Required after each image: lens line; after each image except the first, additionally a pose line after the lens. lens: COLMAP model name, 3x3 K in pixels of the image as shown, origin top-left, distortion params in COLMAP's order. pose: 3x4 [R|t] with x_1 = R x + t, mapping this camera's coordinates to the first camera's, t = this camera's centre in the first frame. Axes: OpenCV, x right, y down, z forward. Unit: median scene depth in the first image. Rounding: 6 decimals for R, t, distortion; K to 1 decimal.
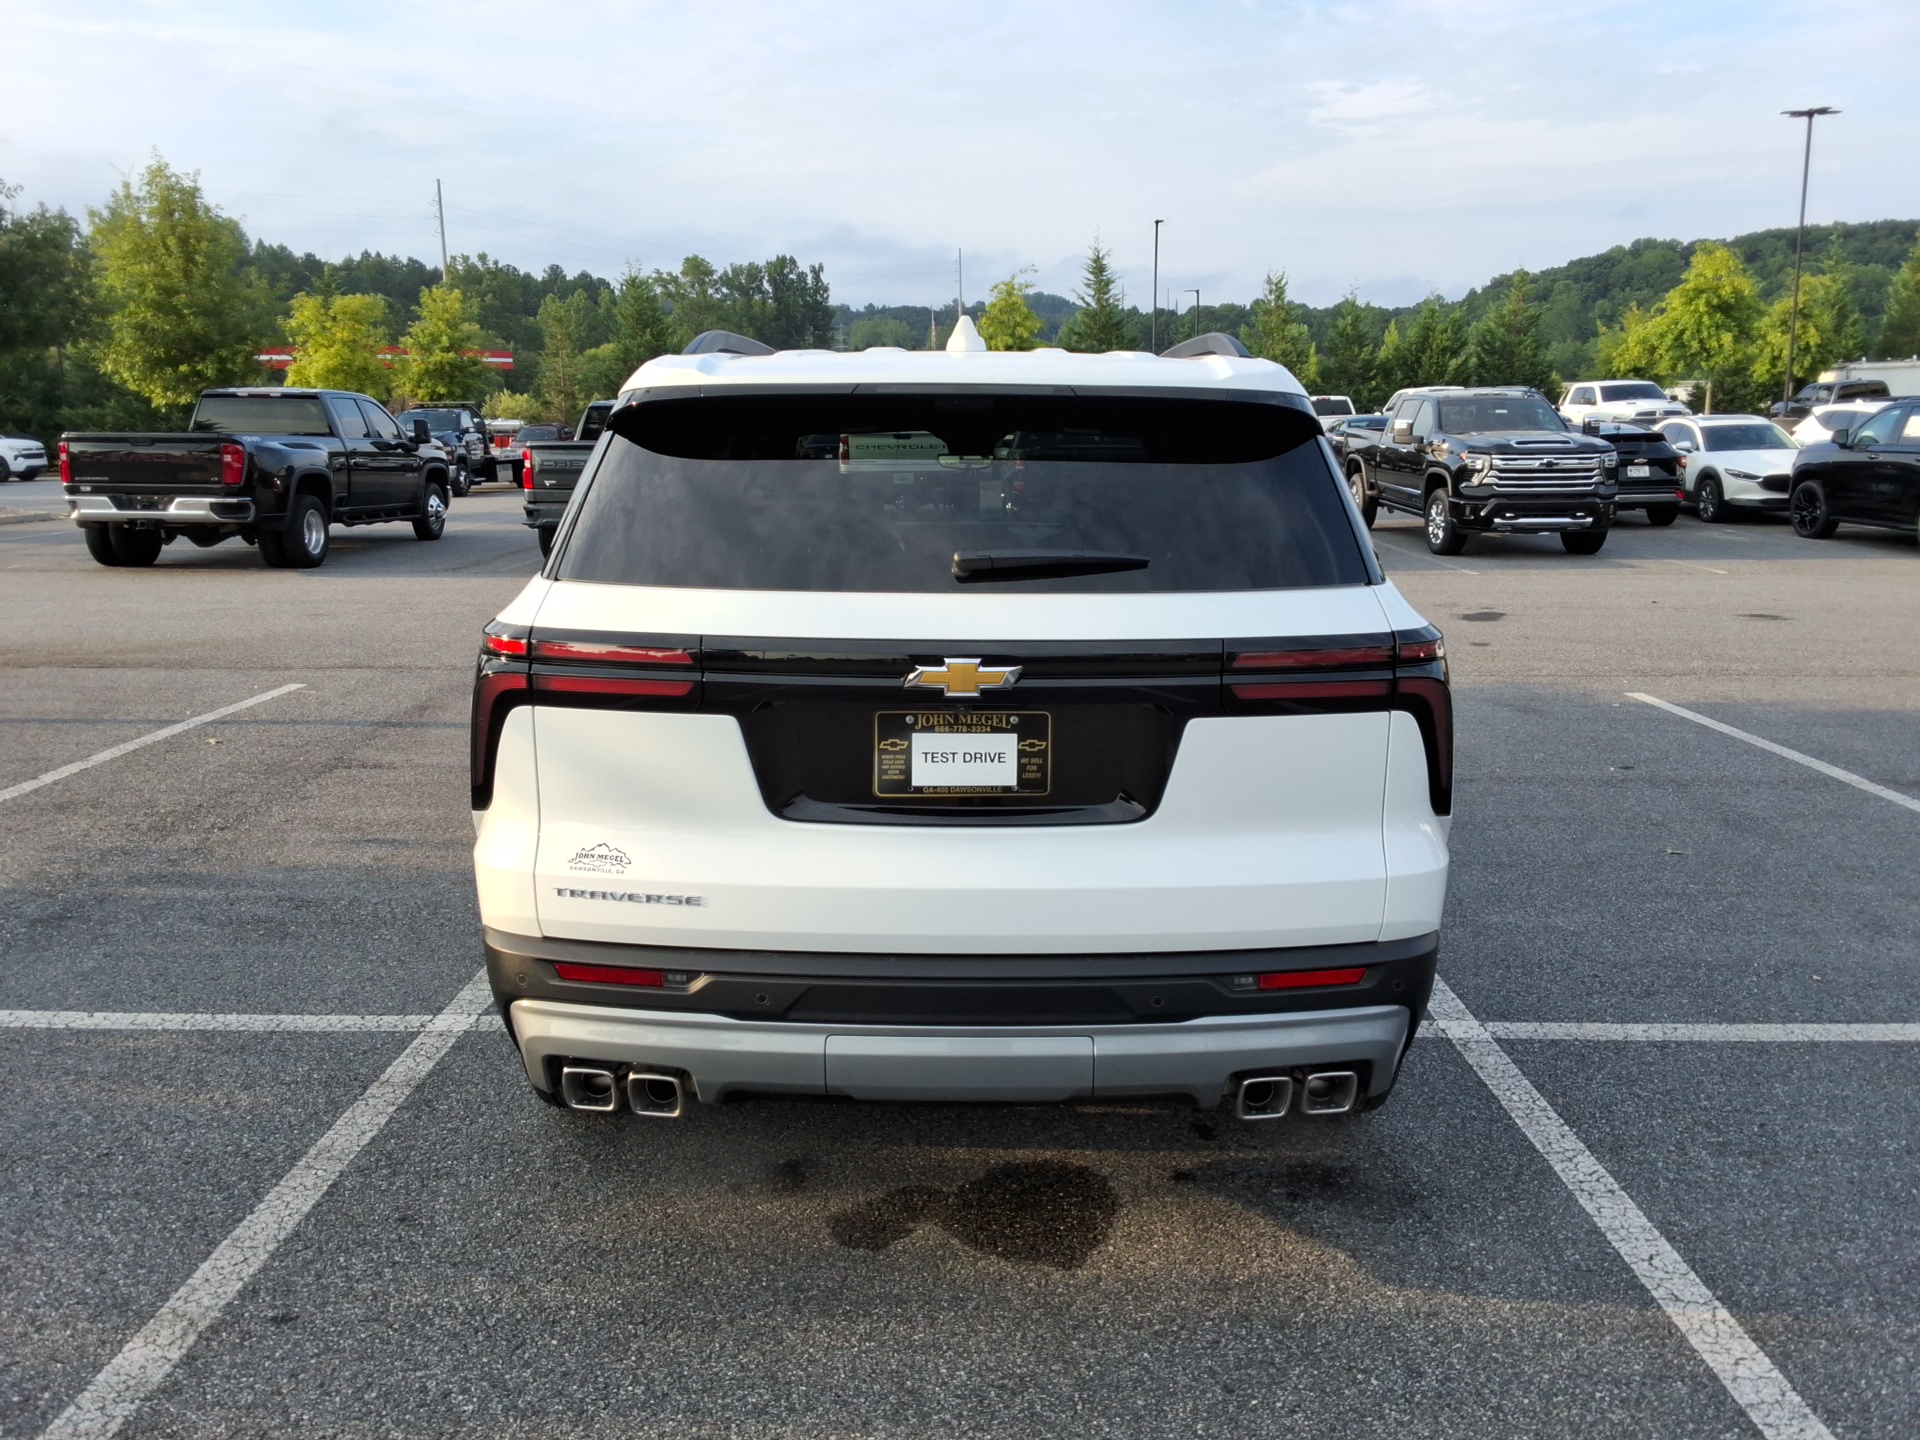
lens RADIAL K [[1537.9, 0, 975.9], [0, 1537.9, 708.3], [0, 0, 1]] dist [0.114380, -0.180997]
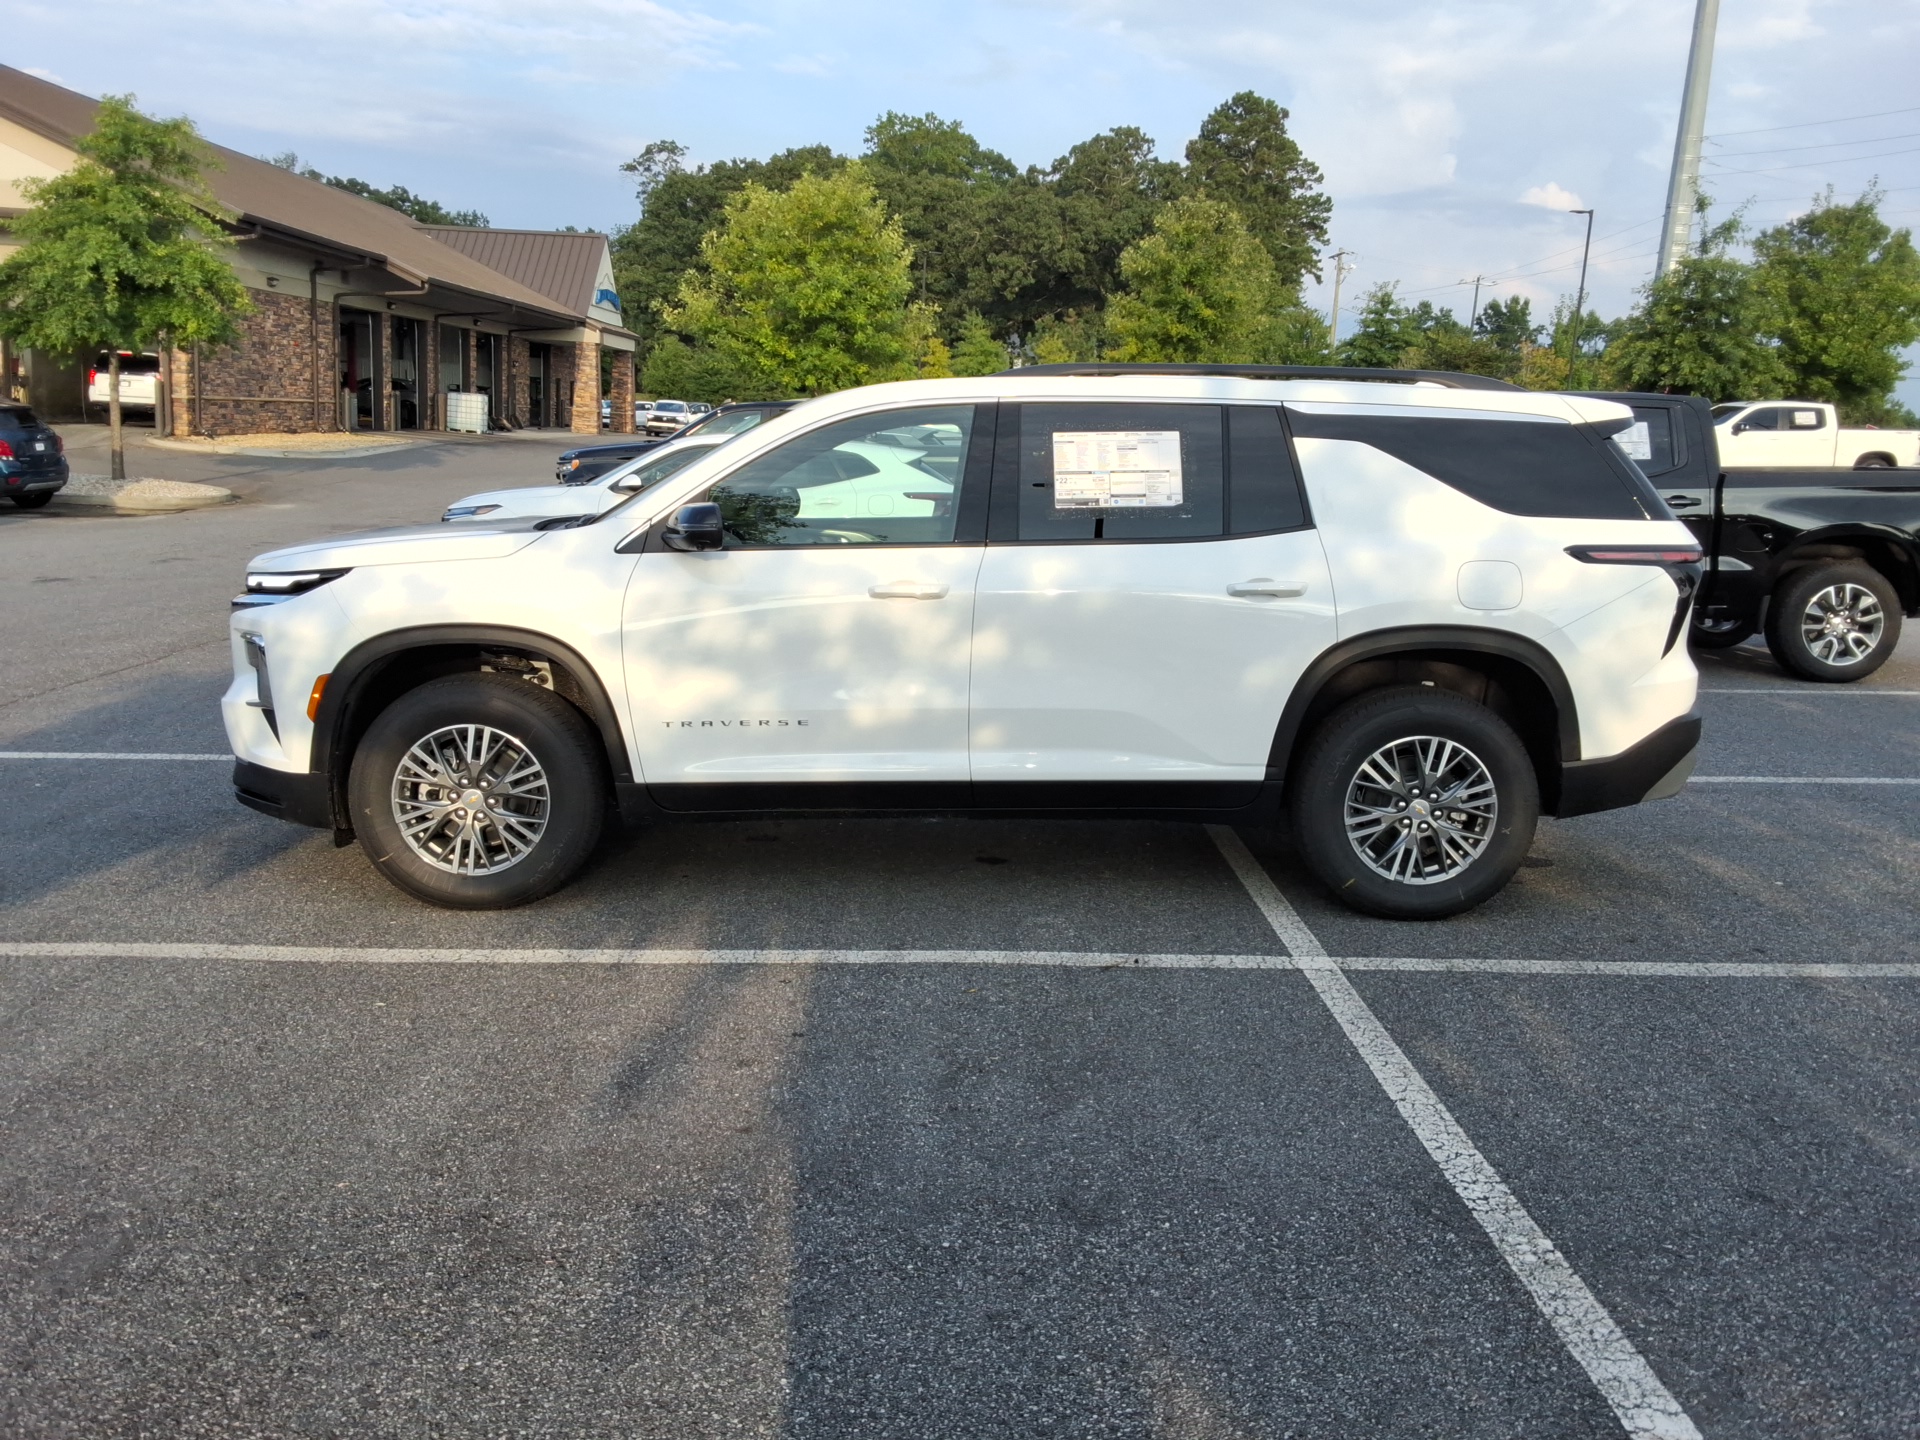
lens RADIAL K [[1537.9, 0, 981.3], [0, 1537.9, 719.8], [0, 0, 1]] dist [0.114380, -0.180997]
pose [[-0.028567, -0.180503, 0.983160, -0.273940], [0.151874, 0.971358, 0.182749, -0.041109], [-0.987987, 0.154537, -0.000335, 0.237535]]
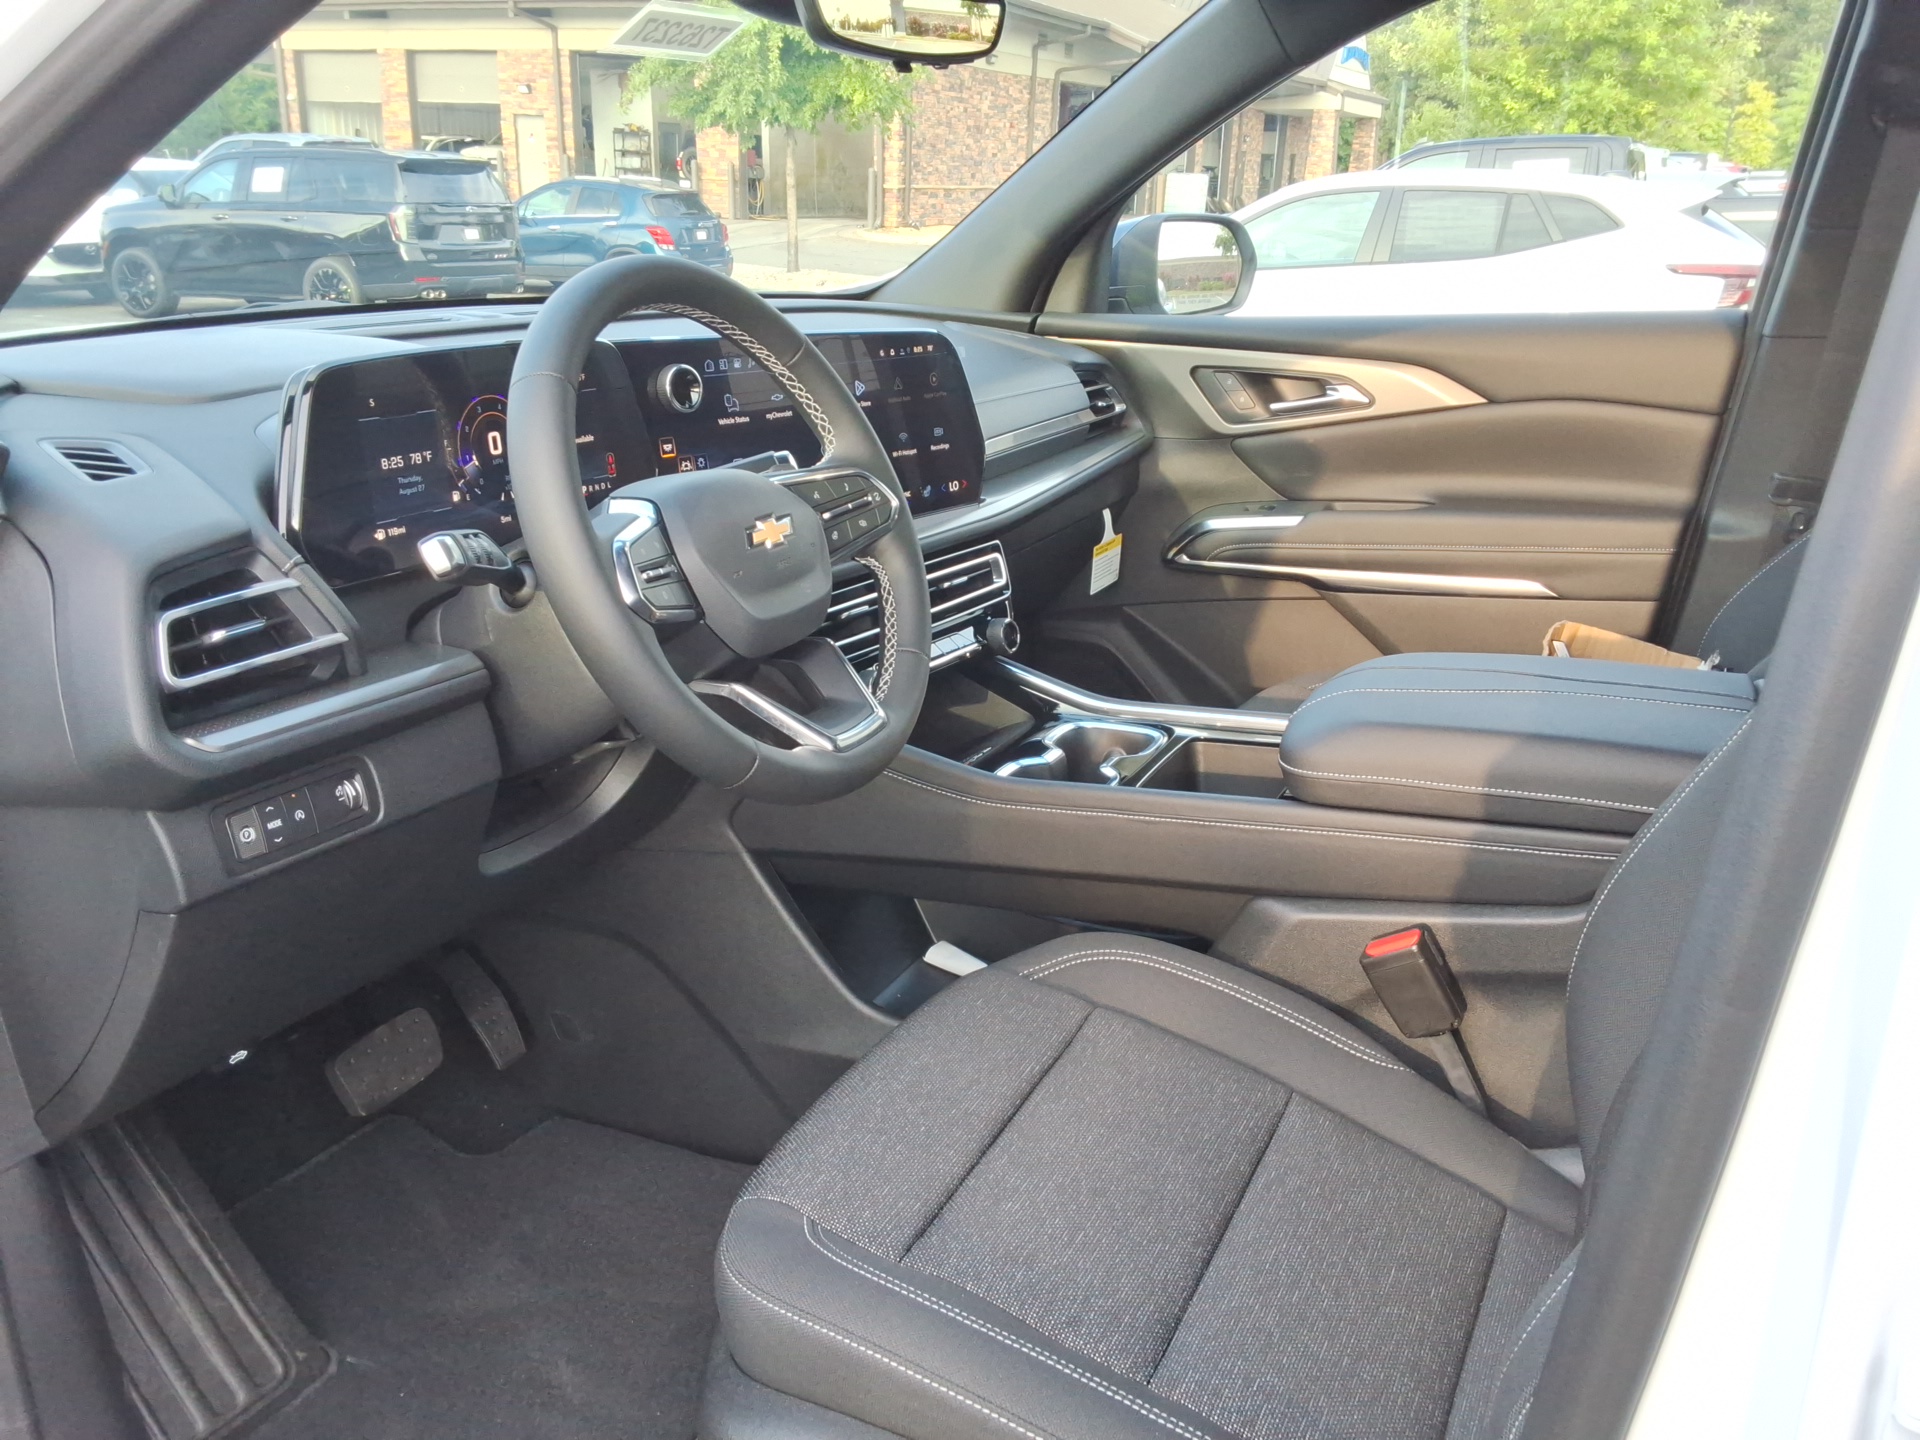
lens RADIAL K [[1537.9, 0, 964.5], [0, 1537.9, 684.5], [0, 0, 1]] dist [0.114380, -0.180997]
pose [[0.431154, -0.260650, 0.863810, -0.057643], [0.157264, 0.964420, 0.212513, -0.029950], [-0.888467, 0.044220, 0.456804, 0.237671]]
